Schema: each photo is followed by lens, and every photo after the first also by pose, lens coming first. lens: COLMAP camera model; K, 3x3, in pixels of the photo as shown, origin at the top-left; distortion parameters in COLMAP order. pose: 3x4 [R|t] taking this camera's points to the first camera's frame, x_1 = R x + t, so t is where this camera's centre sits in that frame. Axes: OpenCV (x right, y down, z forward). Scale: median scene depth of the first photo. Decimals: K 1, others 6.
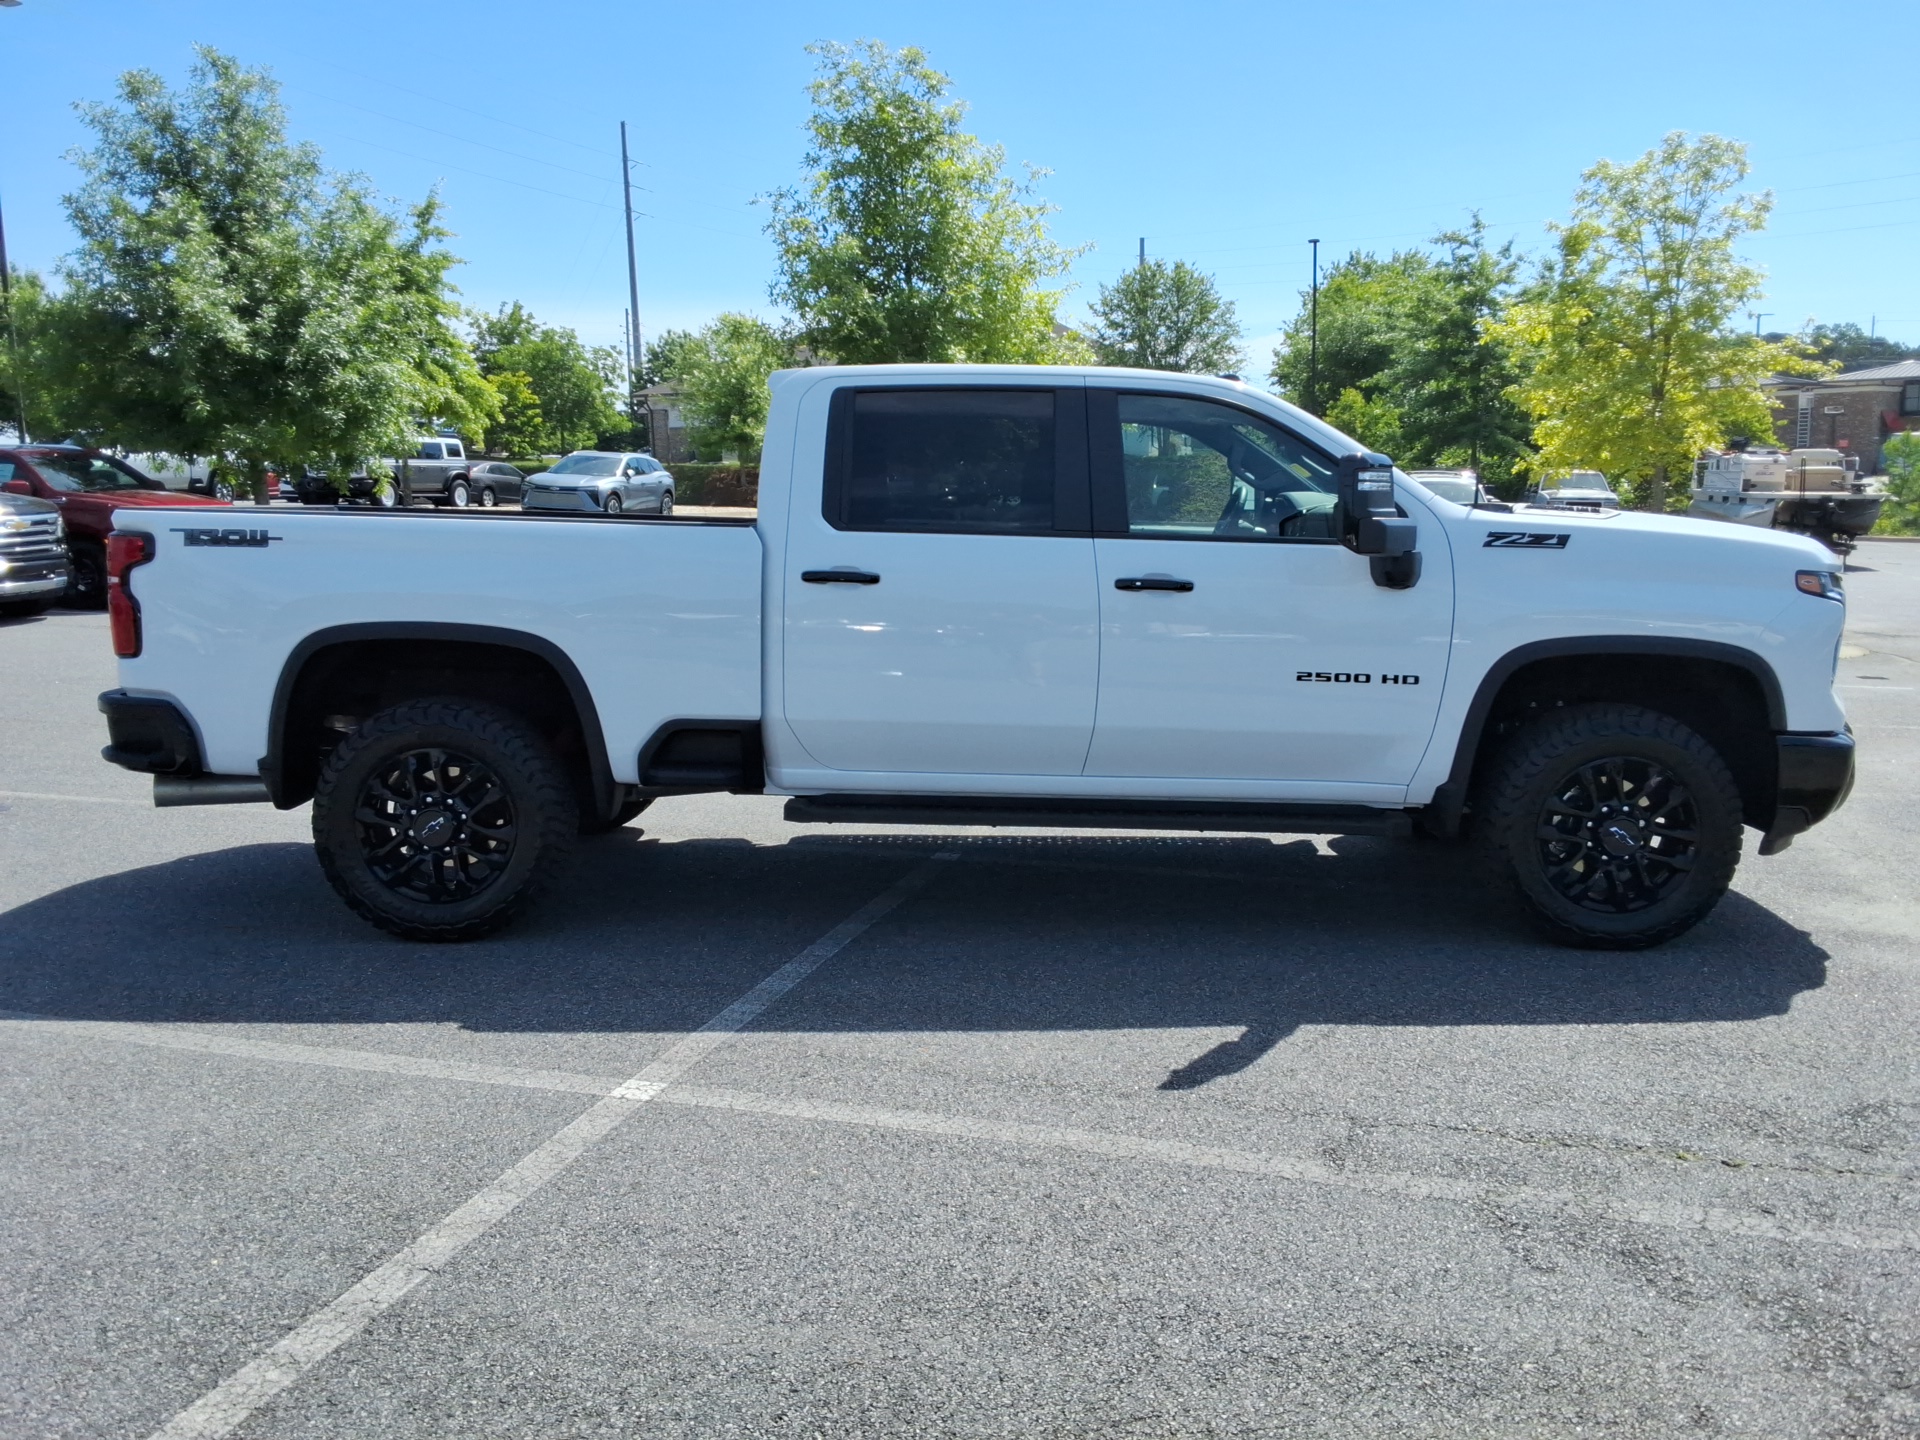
lens RADIAL K [[1537.4, 0, 975.2], [0, 1537.4, 717.7], [0, 0, 1]] dist [0.113400, -0.174844]
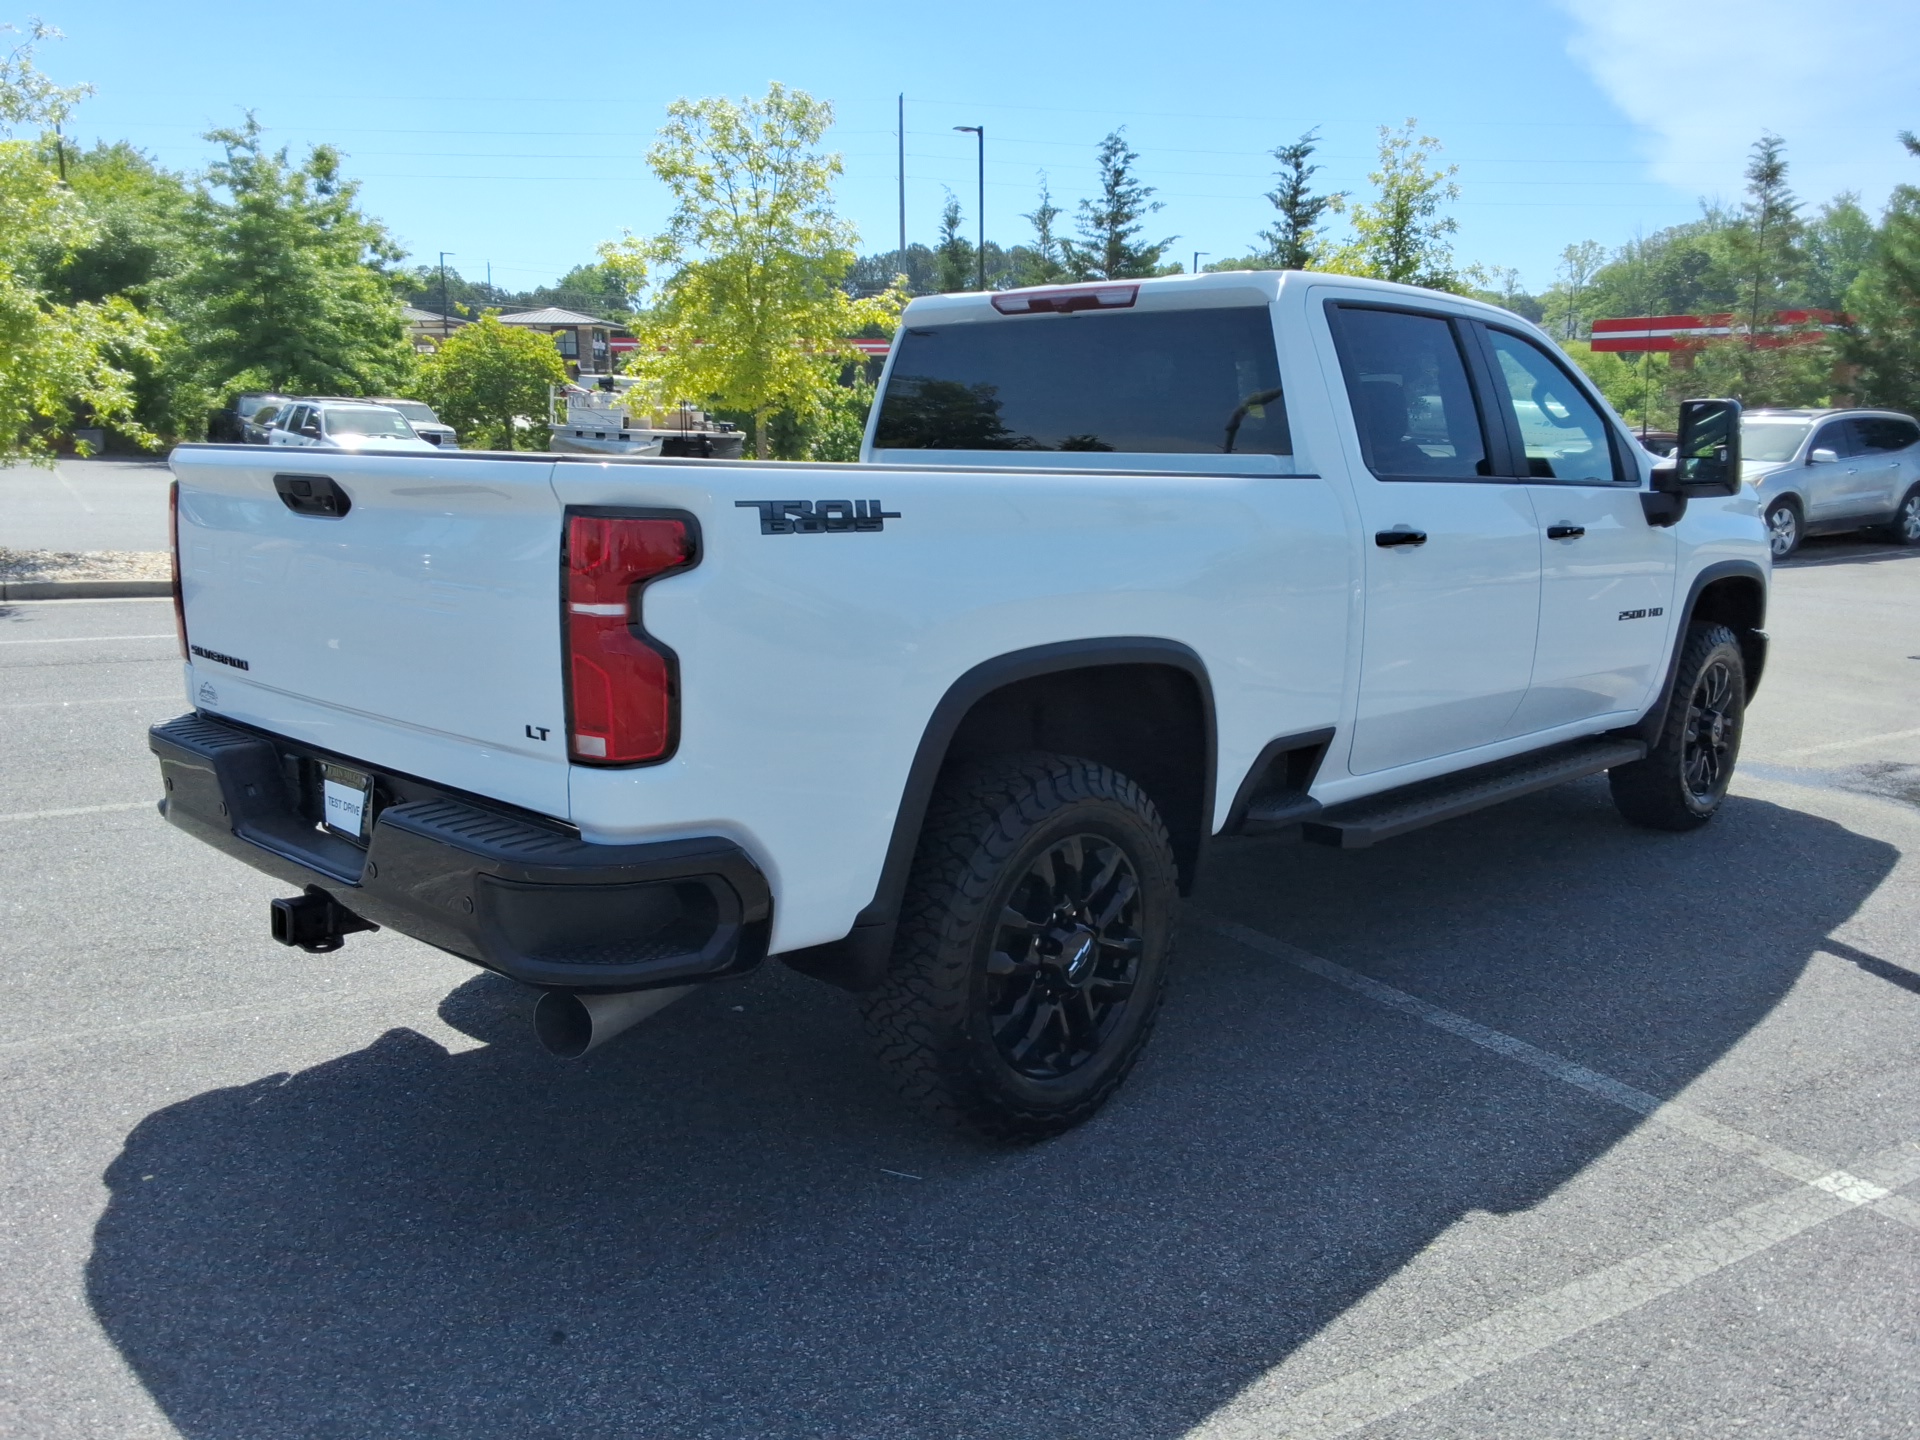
lens RADIAL K [[1537.4, 0, 979.1], [0, 1537.4, 714.3], [0, 0, 1]] dist [0.113400, -0.174844]
pose [[0.681873, -0.121302, 0.721343, -0.090986], [0.090901, 0.992562, 0.080984, -0.009324], [-0.725801, 0.010350, 0.687827, 0.065044]]
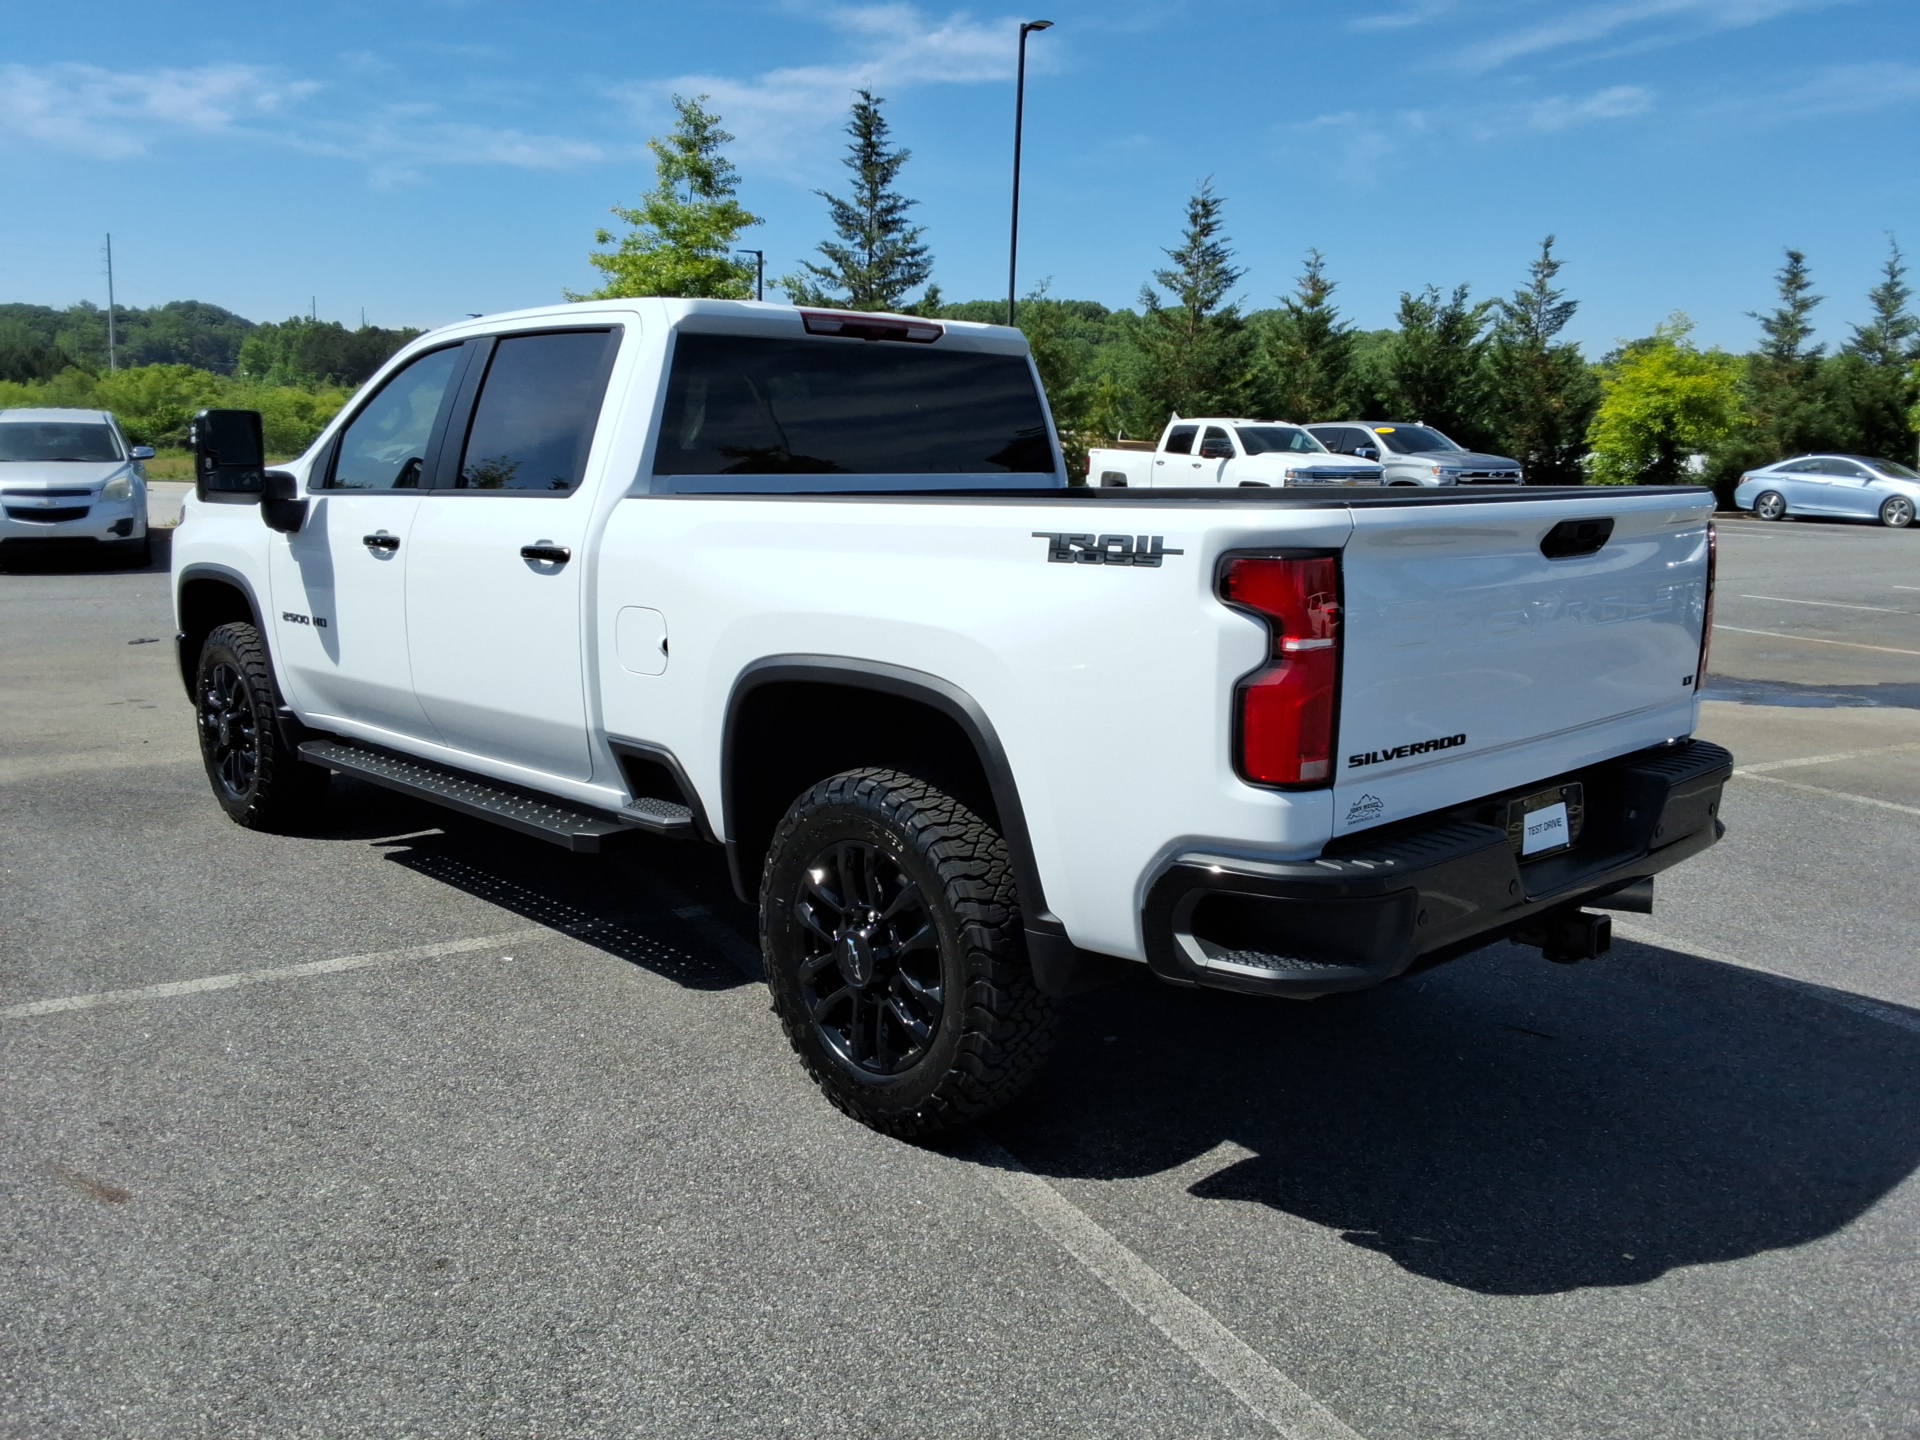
lens RADIAL K [[1537.4, 0, 975.3], [0, 1537.4, 720.7], [0, 0, 1]] dist [0.113400, -0.174844]
pose [[-0.698843, -0.132187, 0.702955, -0.093006], [0.090125, 0.958669, 0.269872, -0.028523], [-0.709575, 0.251952, -0.658046, 0.193434]]
